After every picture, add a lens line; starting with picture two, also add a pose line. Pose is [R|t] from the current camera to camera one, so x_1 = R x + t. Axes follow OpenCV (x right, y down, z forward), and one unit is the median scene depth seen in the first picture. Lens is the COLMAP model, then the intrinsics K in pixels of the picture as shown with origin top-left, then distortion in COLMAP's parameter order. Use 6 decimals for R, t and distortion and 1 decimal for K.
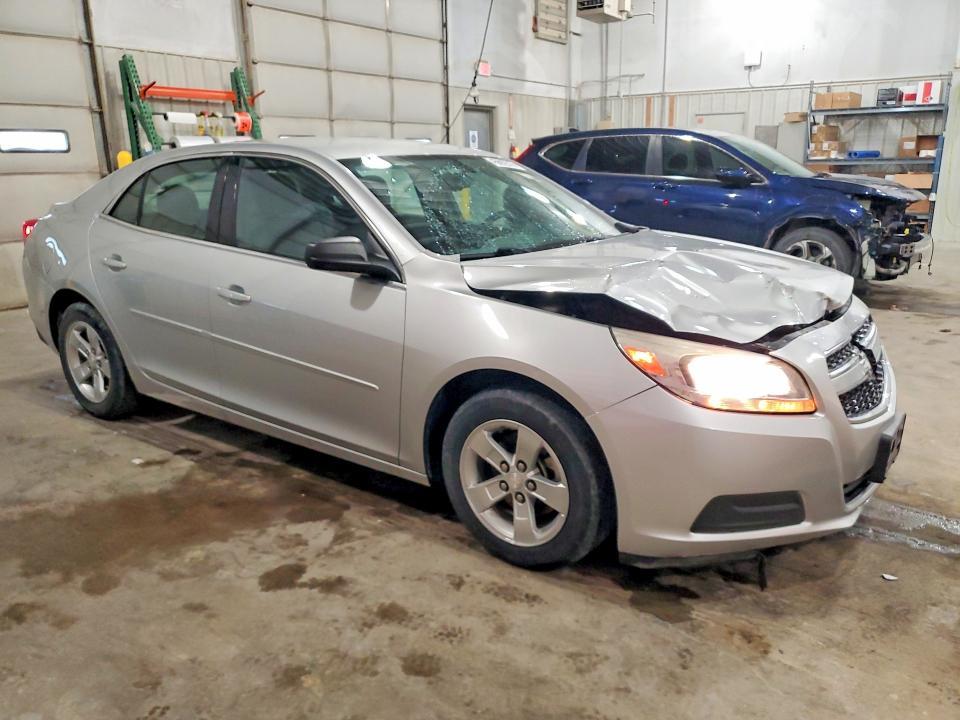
lens RADIAL K [[759.6, 0, 480.3], [0, 759.6, 362.8], [0, 0, 1]] dist [0.001536, -0.003662]
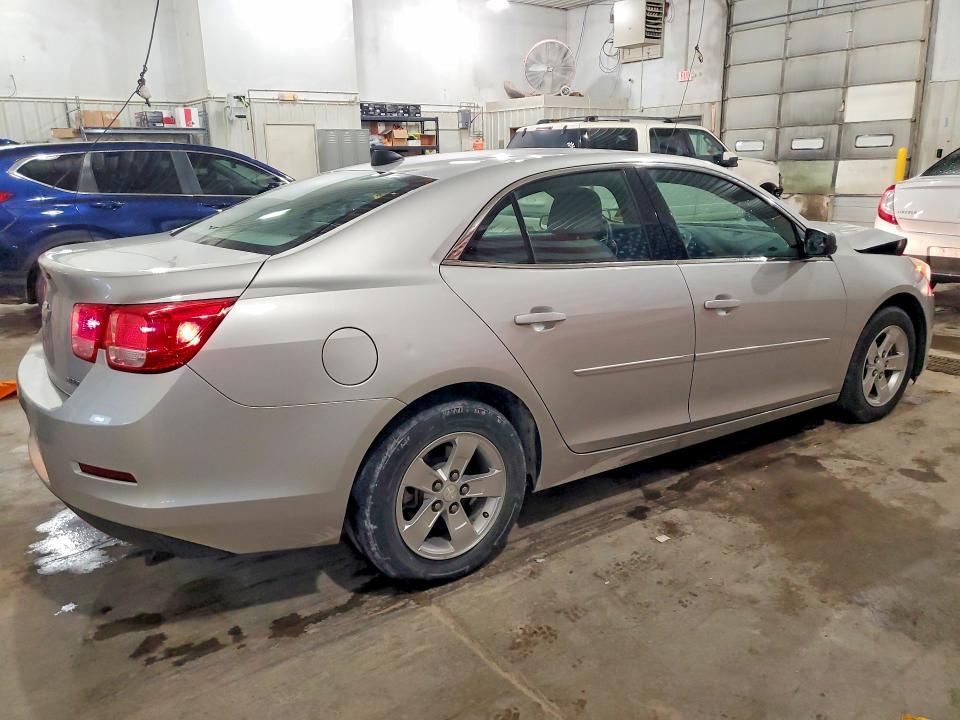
lens RADIAL K [[759.6, 0, 479.7], [0, 759.6, 359.0], [0, 0, 1]] dist [0.001536, -0.003662]
pose [[0.318216, -0.223215, 0.921365, -1.177387], [0.252783, 0.956677, 0.144464, -0.210745], [-0.913695, 0.186935, 0.360855, 0.826569]]
